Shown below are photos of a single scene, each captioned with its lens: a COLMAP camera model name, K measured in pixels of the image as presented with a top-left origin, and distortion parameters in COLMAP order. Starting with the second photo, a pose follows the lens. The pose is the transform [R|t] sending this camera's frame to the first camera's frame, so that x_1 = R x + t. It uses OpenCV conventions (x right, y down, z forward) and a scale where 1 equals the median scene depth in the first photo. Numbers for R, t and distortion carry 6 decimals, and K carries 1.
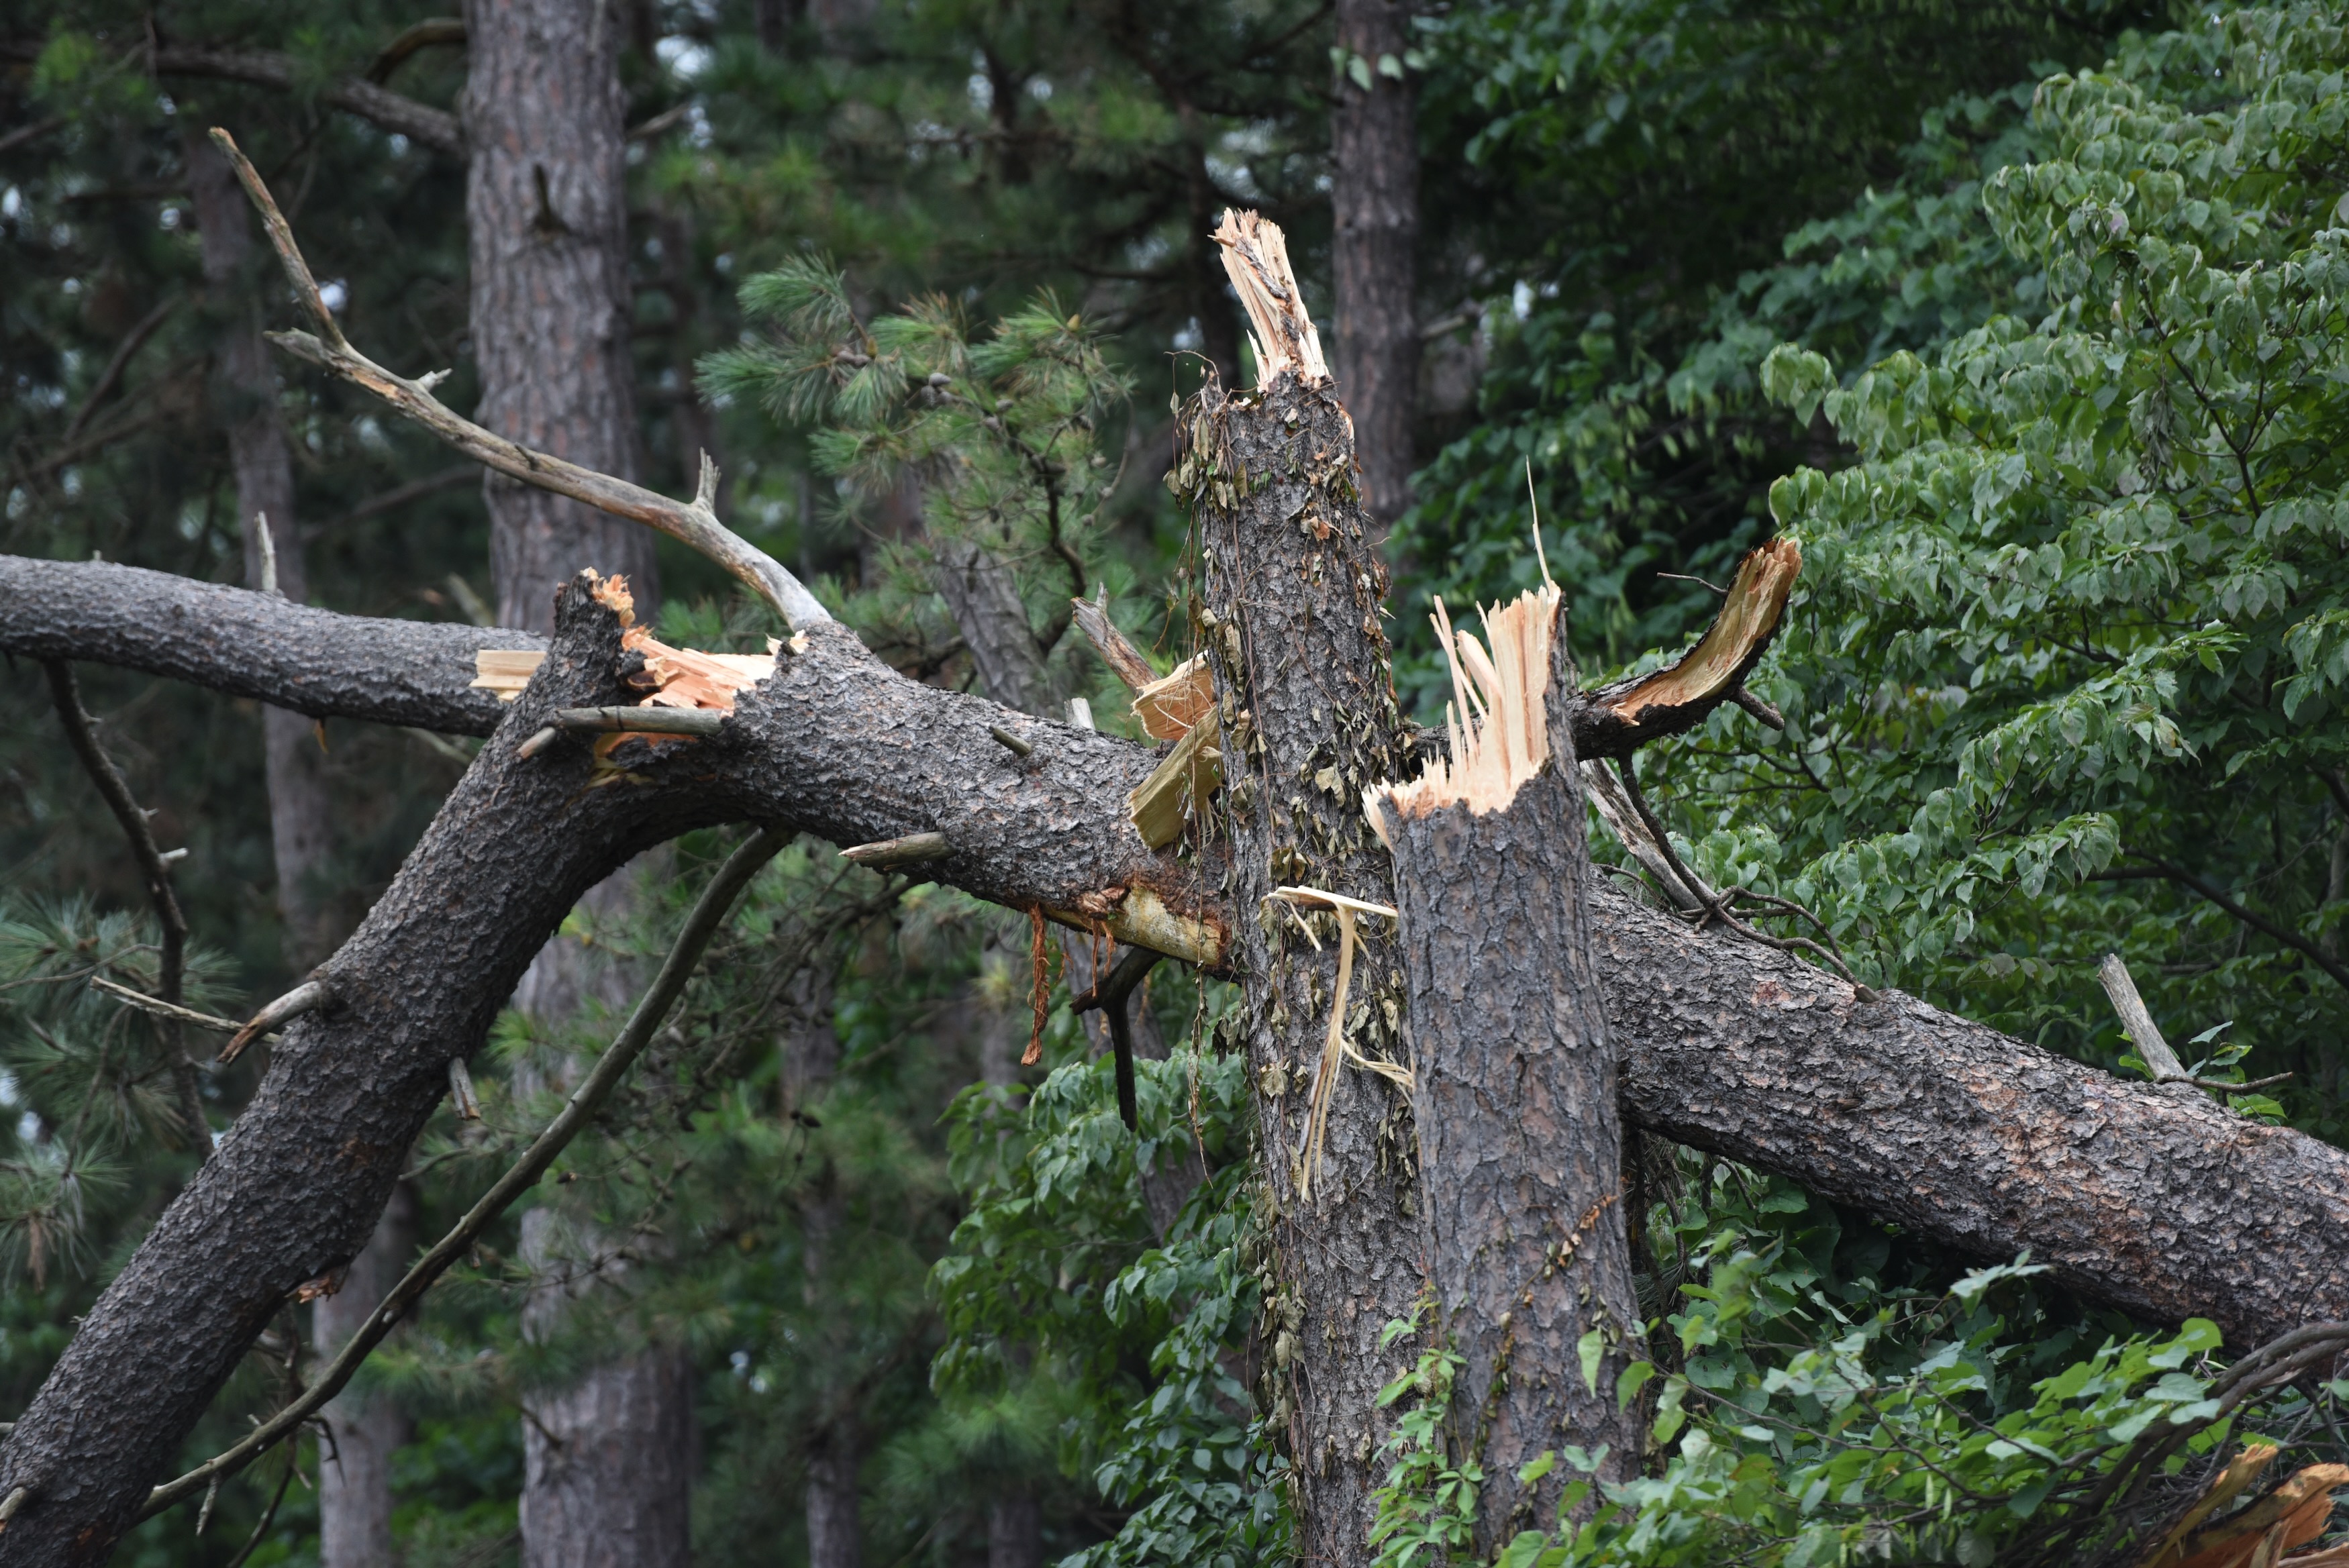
lens RADIAL K [[13022.5, 0, 1175.2], [0, 13022.5, 787.8], [0, 0, 1]] dist [2.400274, 0.000000]
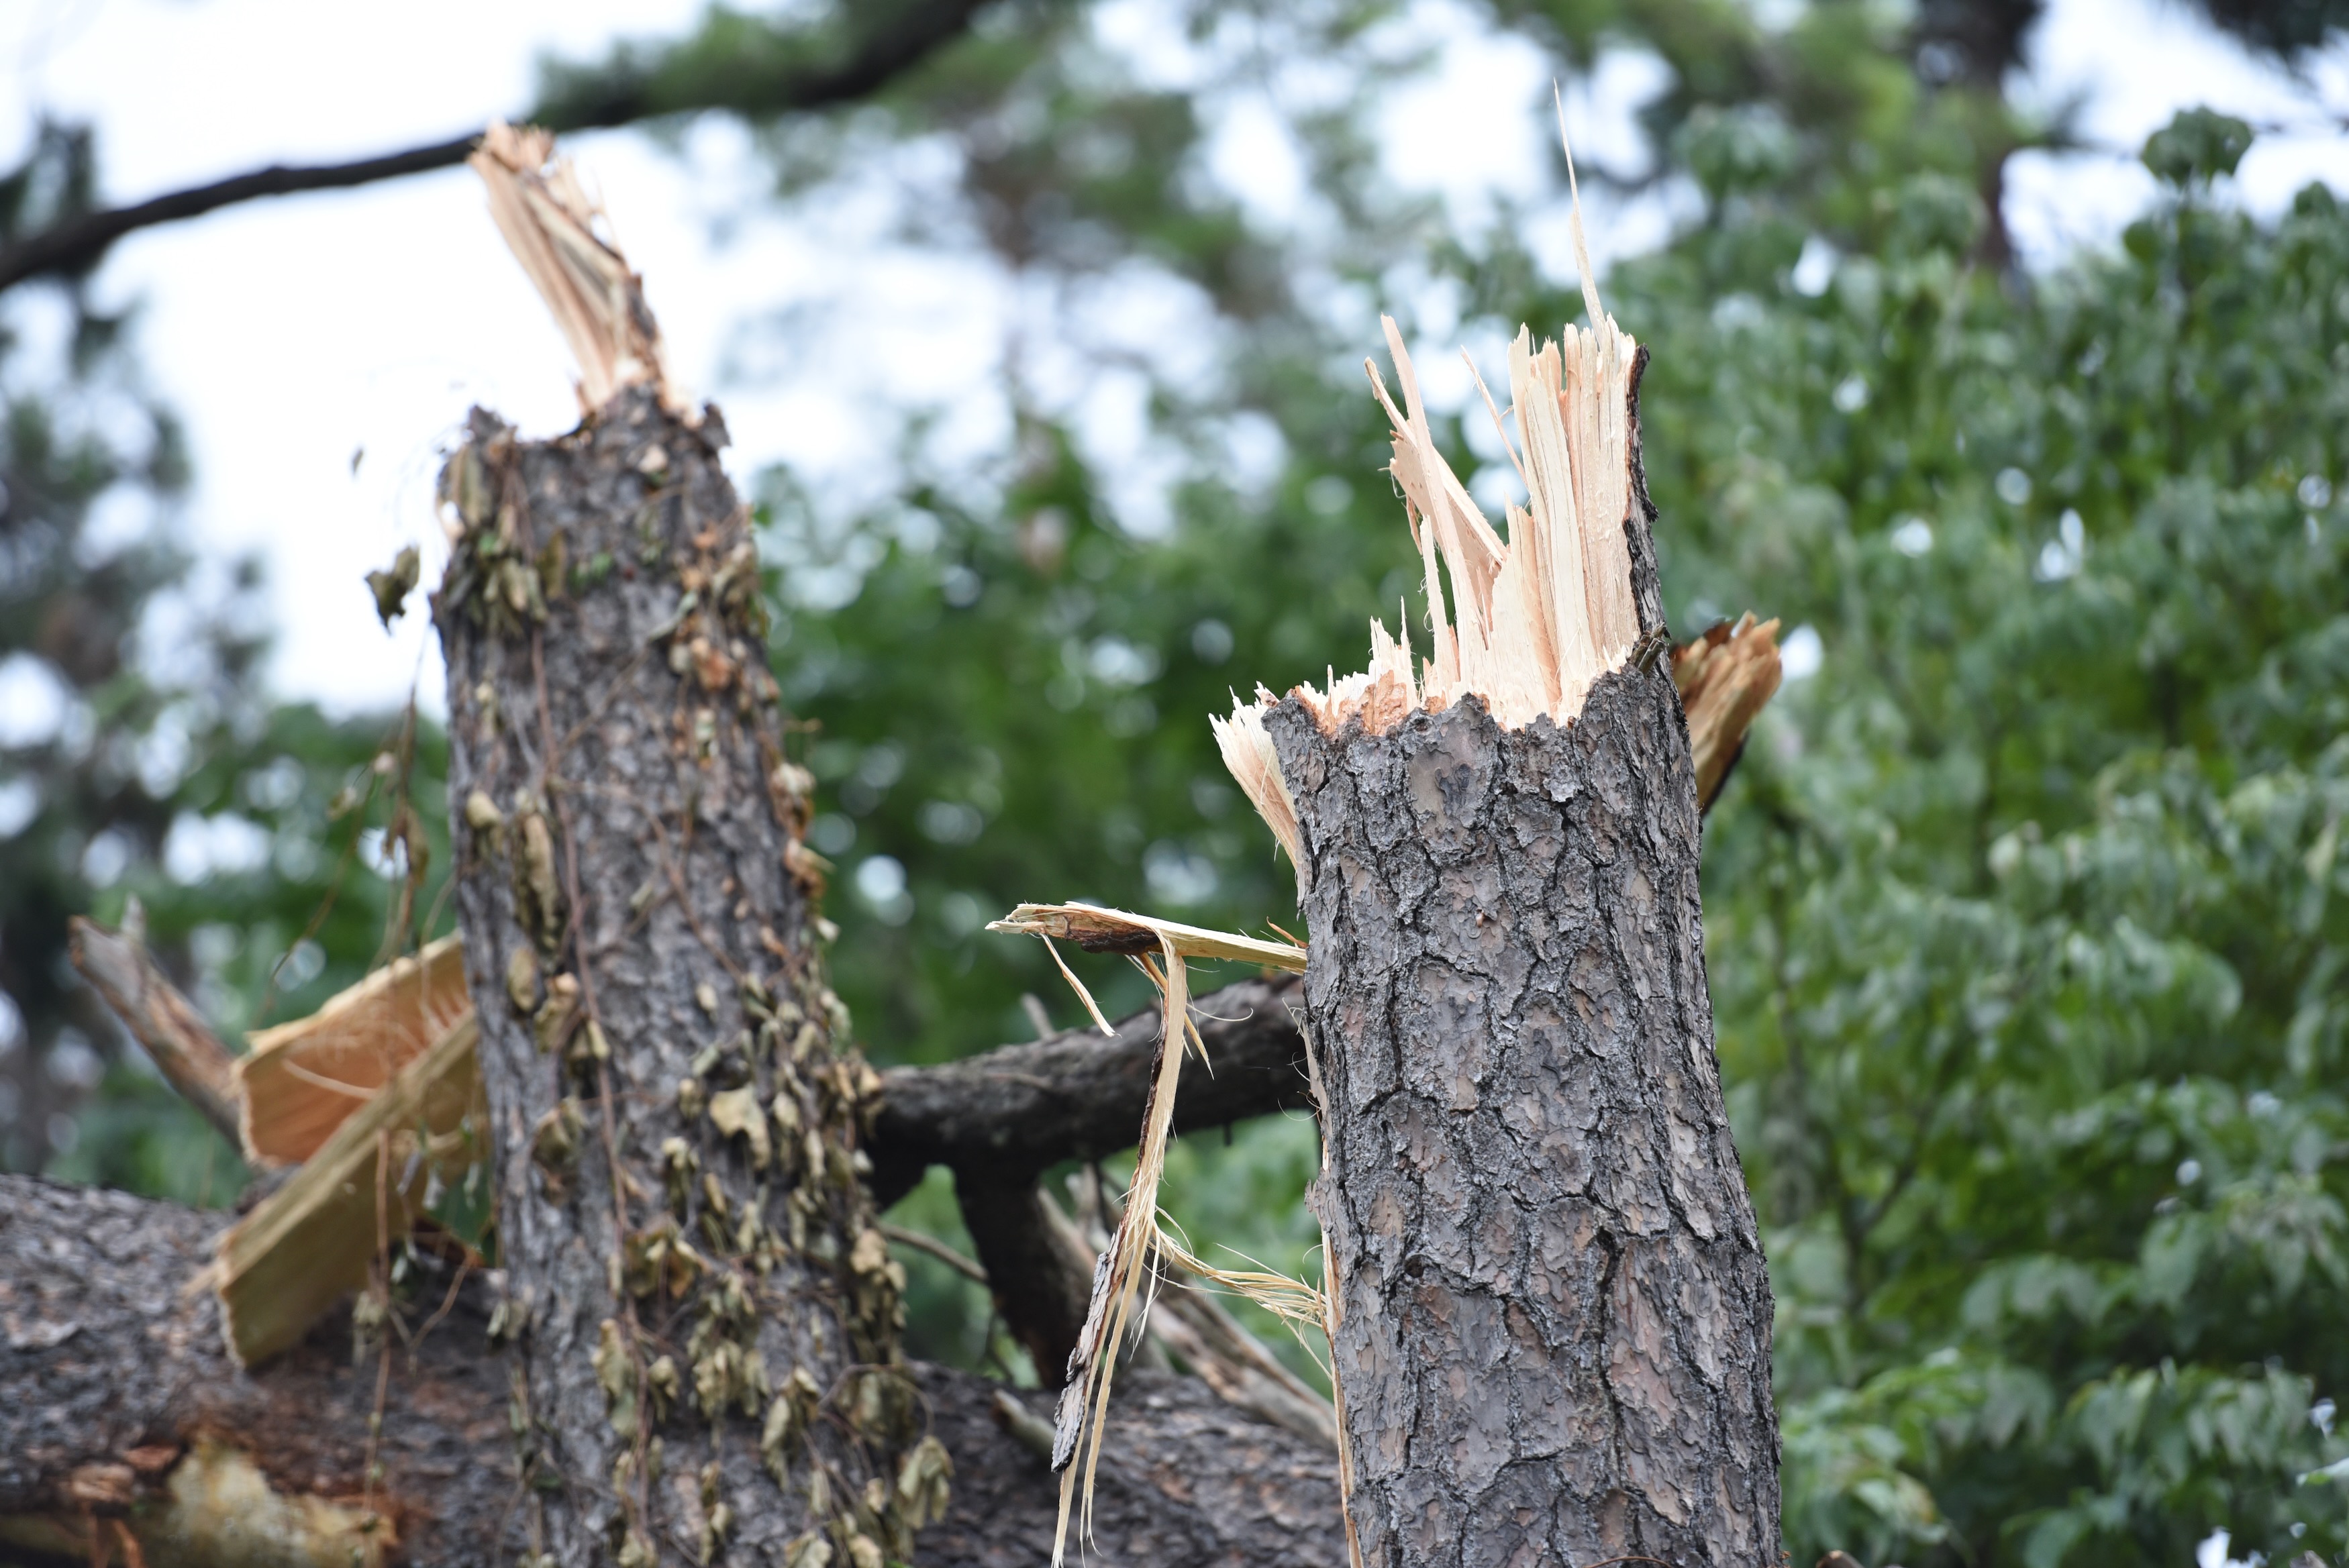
lens RADIAL K [[13022.5, 0, 1180.3], [0, 13022.5, 779.9], [0, 0, 1]] dist [2.400274, 0.000000]
pose [[0.975574, 0.091589, 0.199667, -0.071999], [-0.045857, 0.973821, -0.222643, 0.096621], [-0.214831, 0.208048, 0.954234, 0.518610]]
